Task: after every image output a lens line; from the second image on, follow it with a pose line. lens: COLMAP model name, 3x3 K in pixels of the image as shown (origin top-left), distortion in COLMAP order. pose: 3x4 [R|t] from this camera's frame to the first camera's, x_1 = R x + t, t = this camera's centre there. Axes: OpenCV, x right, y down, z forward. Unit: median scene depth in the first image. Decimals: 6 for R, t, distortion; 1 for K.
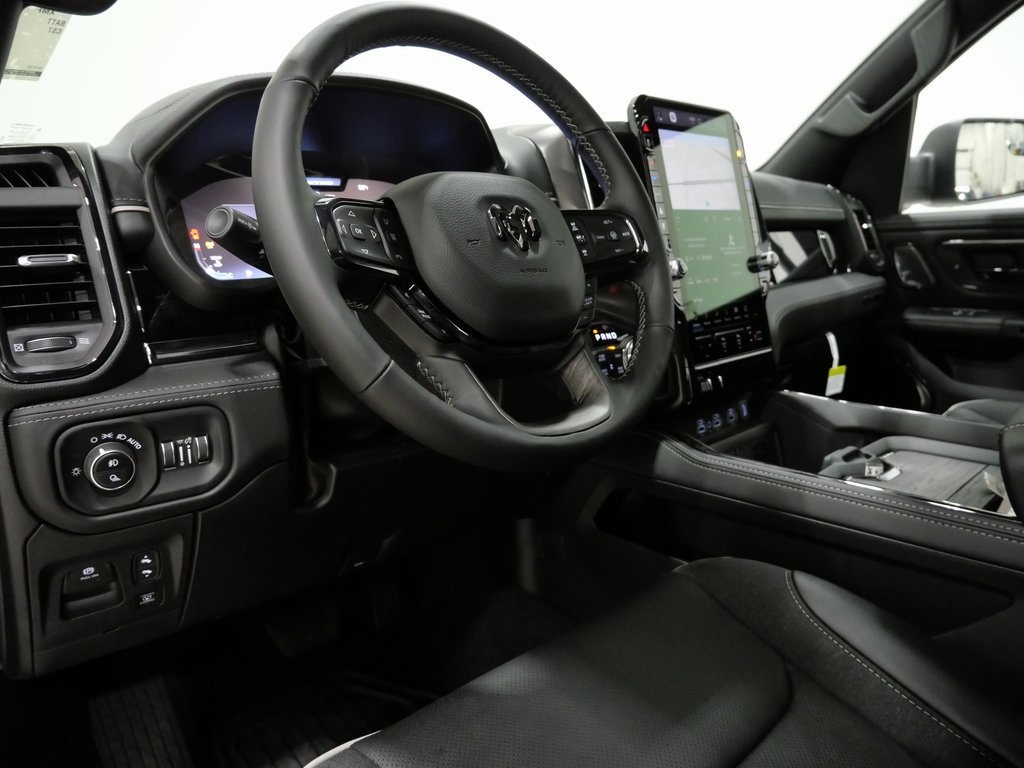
lens RADIAL K [[726.9, 0, 514.6], [0, 726.9, 379.4], [0, 0, 1]] dist [-0.033324, -0.005388]
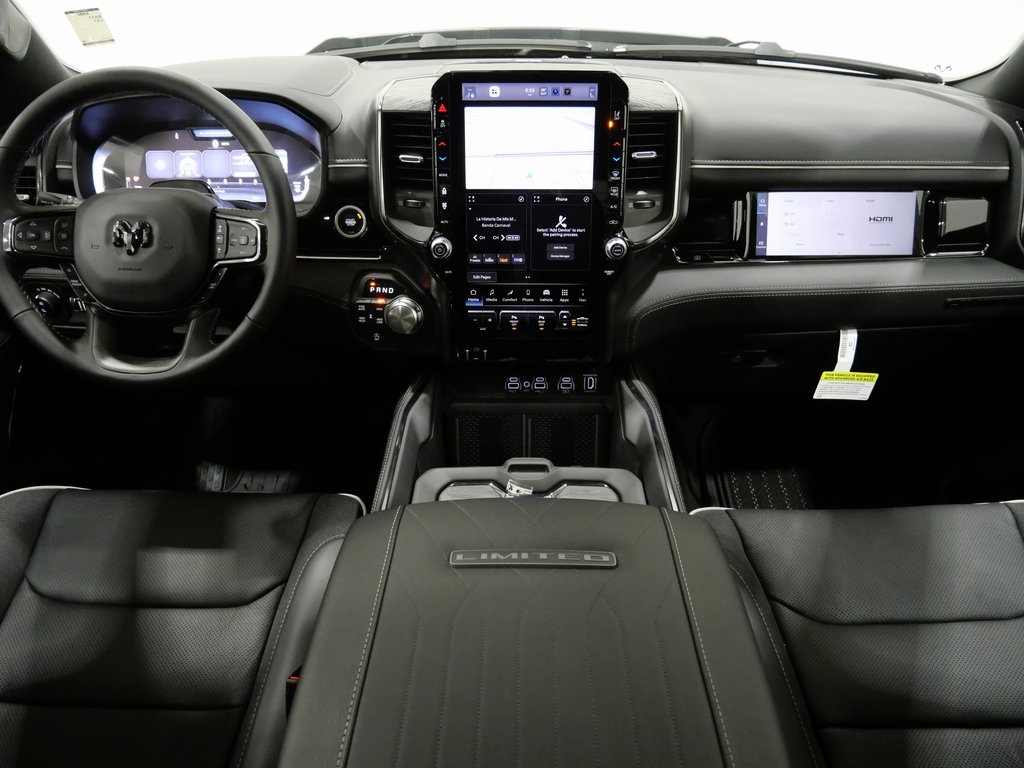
lens RADIAL K [[726.9, 0, 512.1], [0, 726.9, 381.4], [0, 0, 1]] dist [-0.033324, -0.005388]
pose [[0.723534, 0.376499, -0.578573, 1.218746], [-0.156907, 0.905923, 0.393298, -0.504828], [0.672219, -0.193783, 0.714542, 0.297213]]
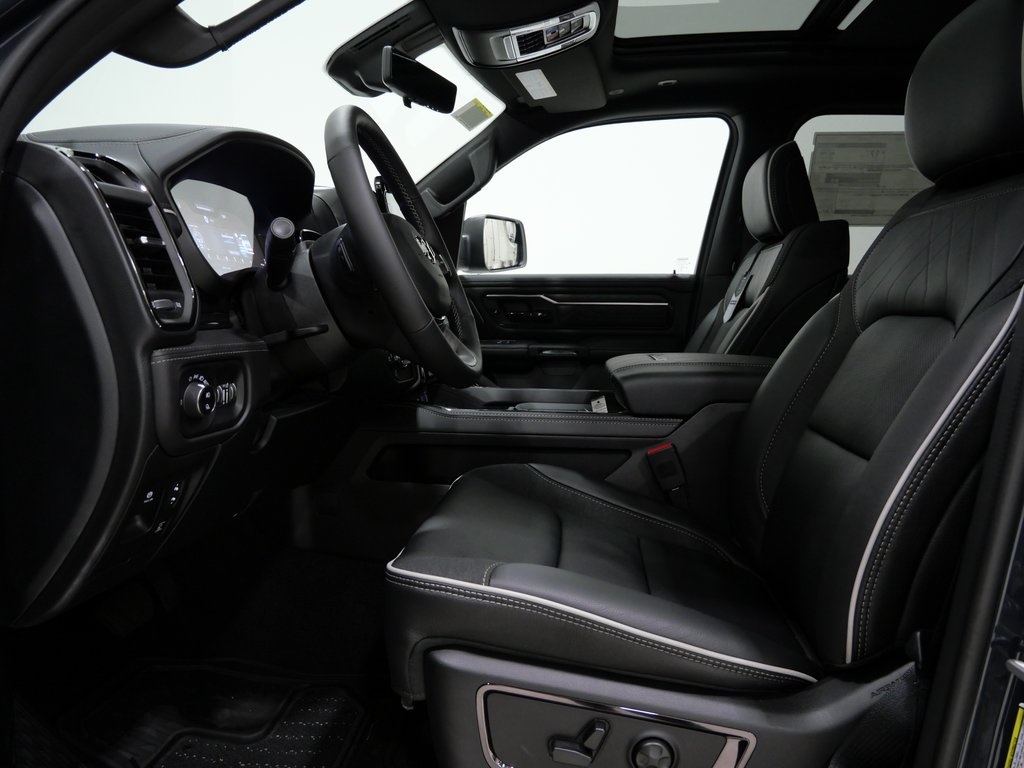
lens RADIAL K [[726.9, 0, 508.9], [0, 726.9, 382.6], [0, 0, 1]] dist [-0.033324, -0.005388]
pose [[0.745533, -0.027860, 0.665886, -0.899668], [0.089601, 0.994245, -0.058720, 0.193915], [-0.660418, 0.103441, 0.743739, -0.316045]]
